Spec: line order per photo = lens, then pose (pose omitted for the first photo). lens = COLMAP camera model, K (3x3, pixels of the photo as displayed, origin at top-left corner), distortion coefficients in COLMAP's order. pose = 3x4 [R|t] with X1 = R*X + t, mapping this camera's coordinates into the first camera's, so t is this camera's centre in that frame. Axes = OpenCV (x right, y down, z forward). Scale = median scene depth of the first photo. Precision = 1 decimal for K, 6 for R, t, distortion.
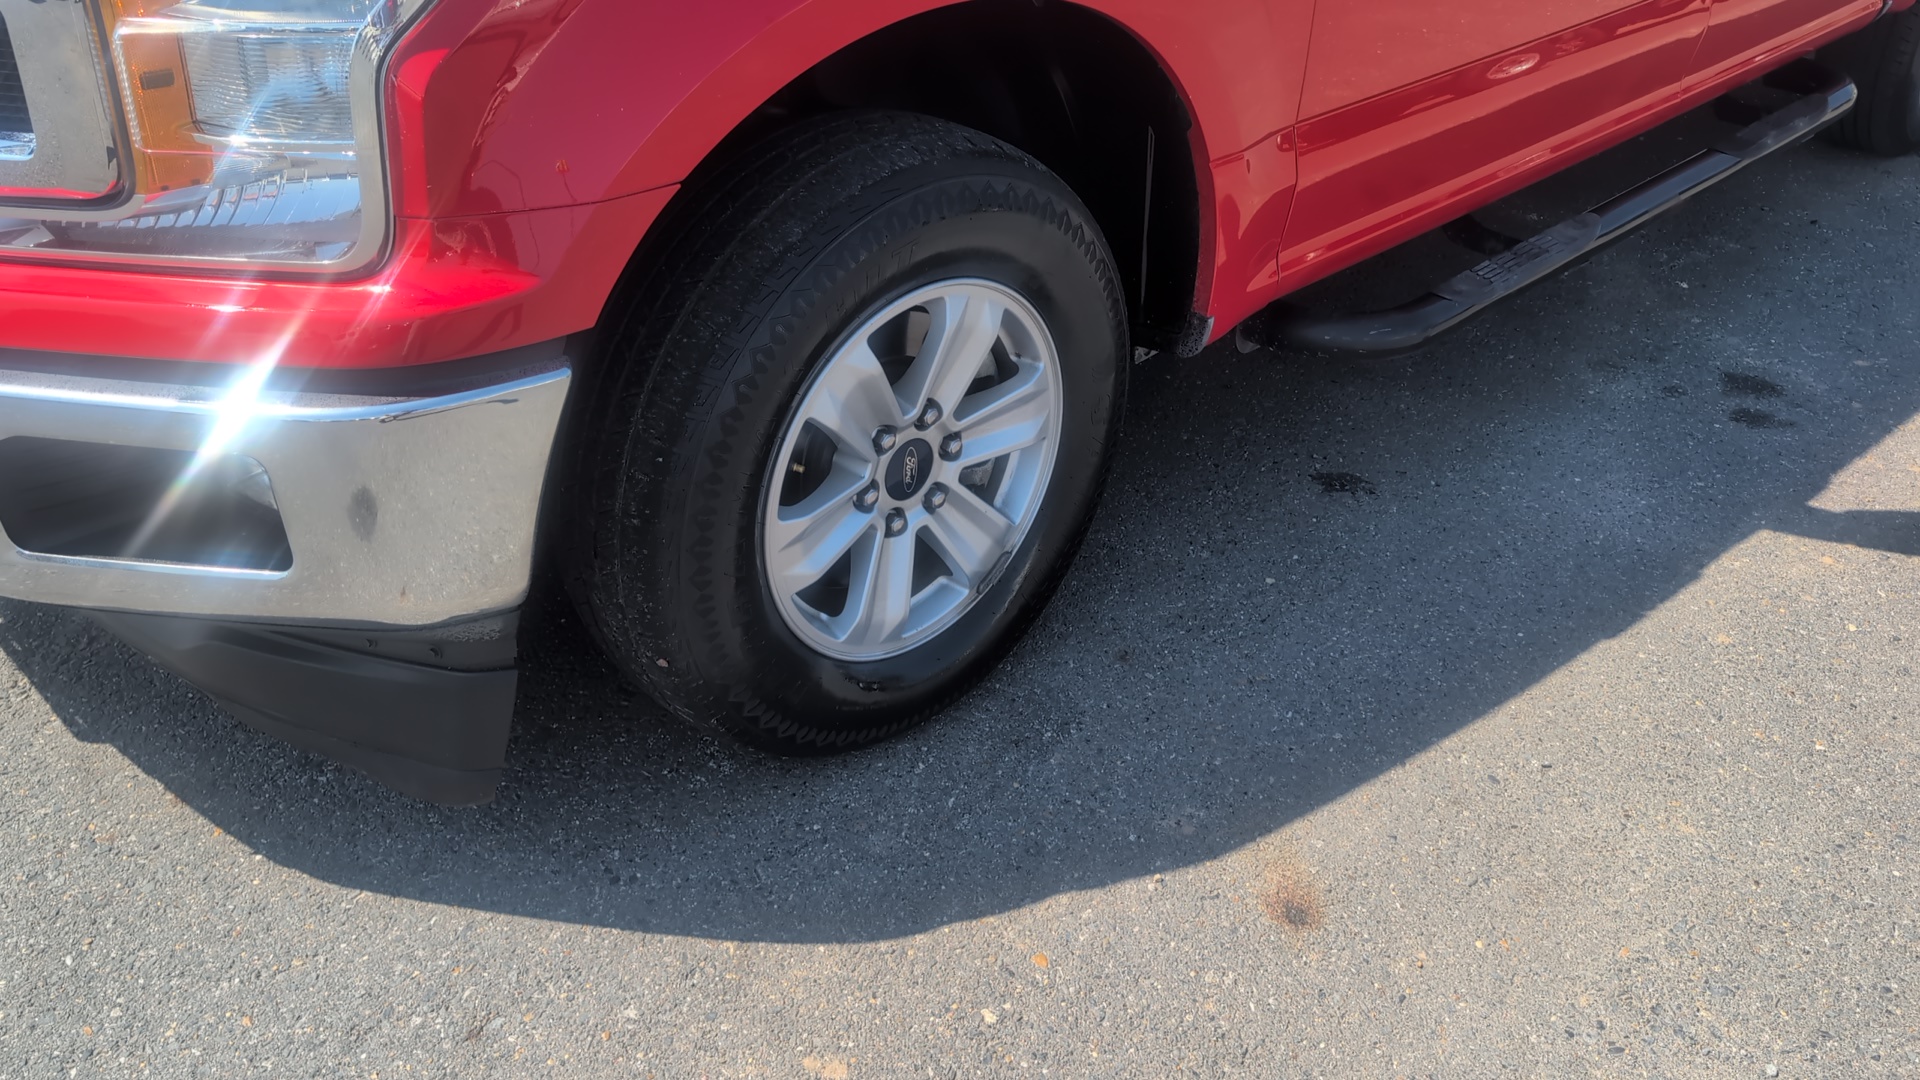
lens RADIAL K [[1607.6, 0, 978.0], [0, 1607.6, 526.3], [0, 0, 1]] dist [0.023775, -0.039521]
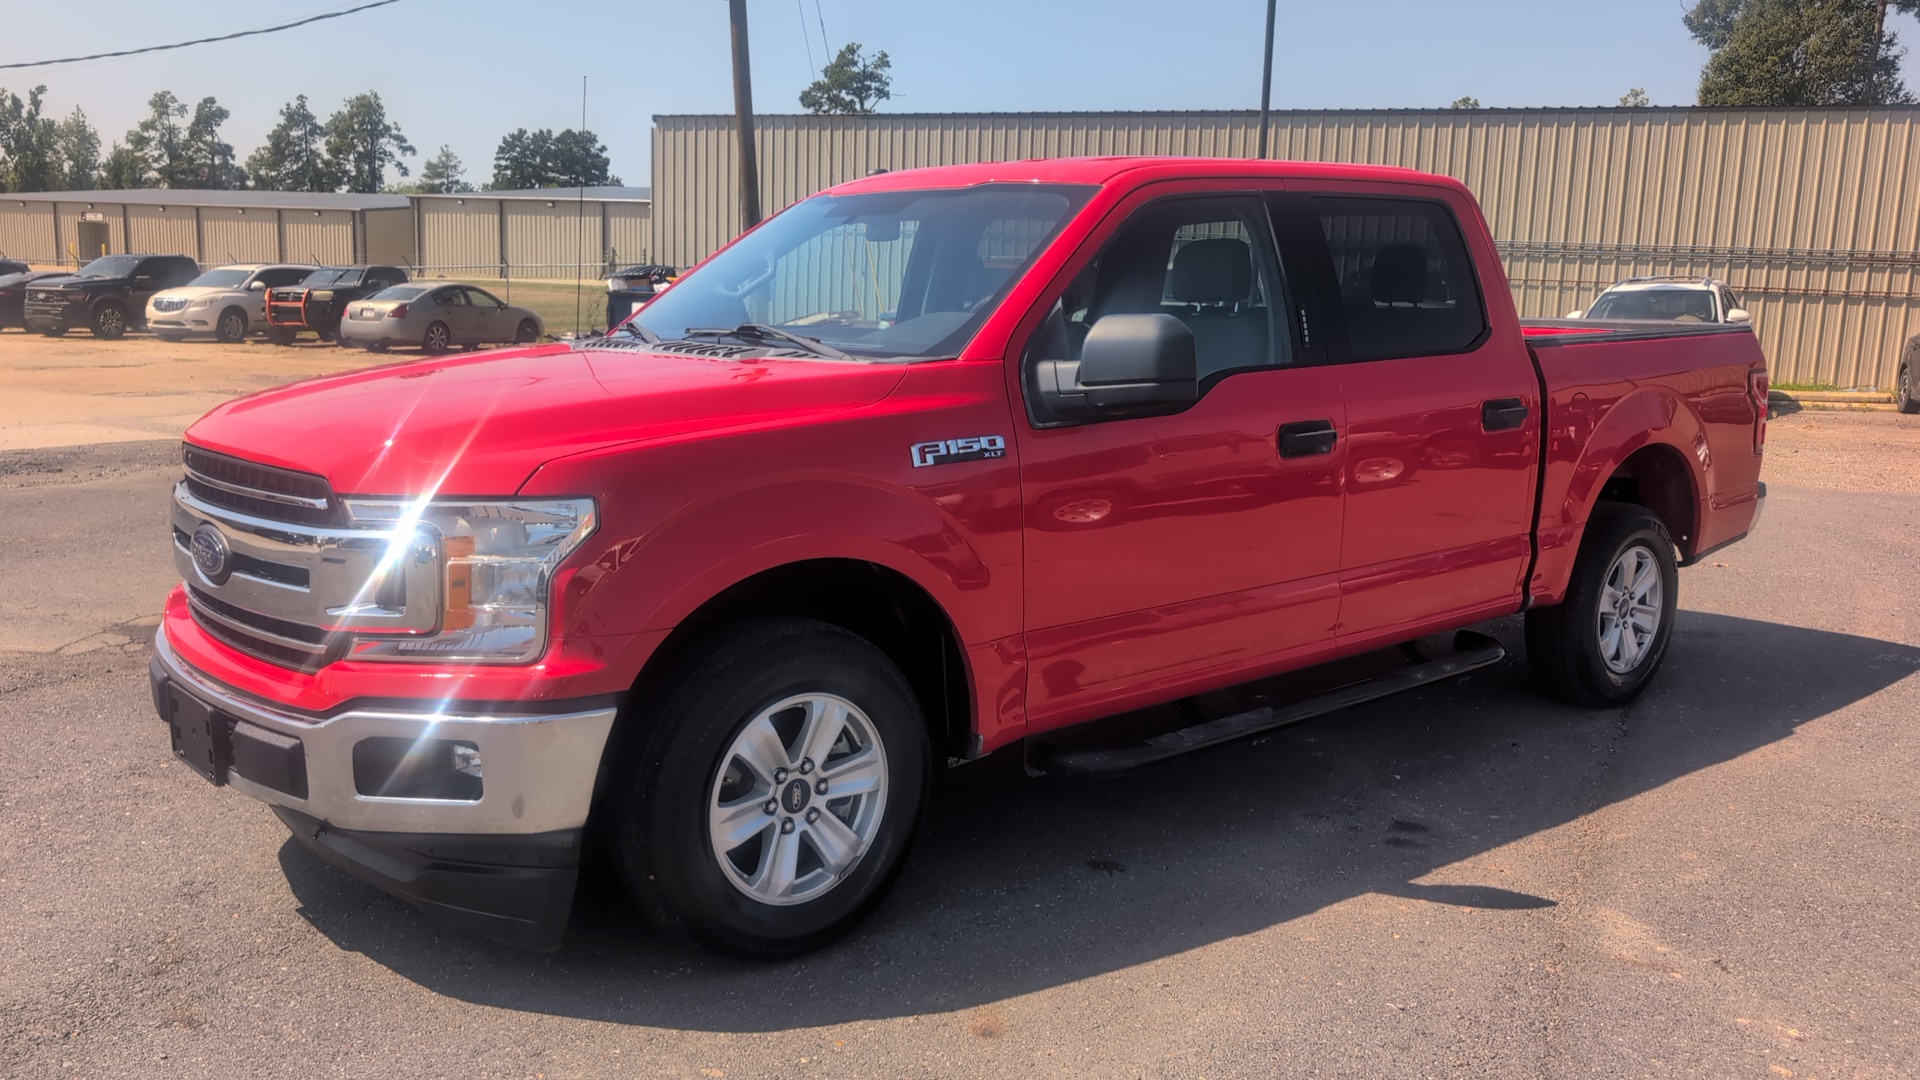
lens RADIAL K [[1607.6, 0, 979.5], [0, 1607.6, 540.6], [0, 0, 1]] dist [0.023775, -0.039521]
pose [[0.996783, -0.012306, -0.079203, 0.330008], [-0.019420, 0.921622, -0.387602, 0.422486], [0.077765, 0.387894, 0.918418, -0.848973]]
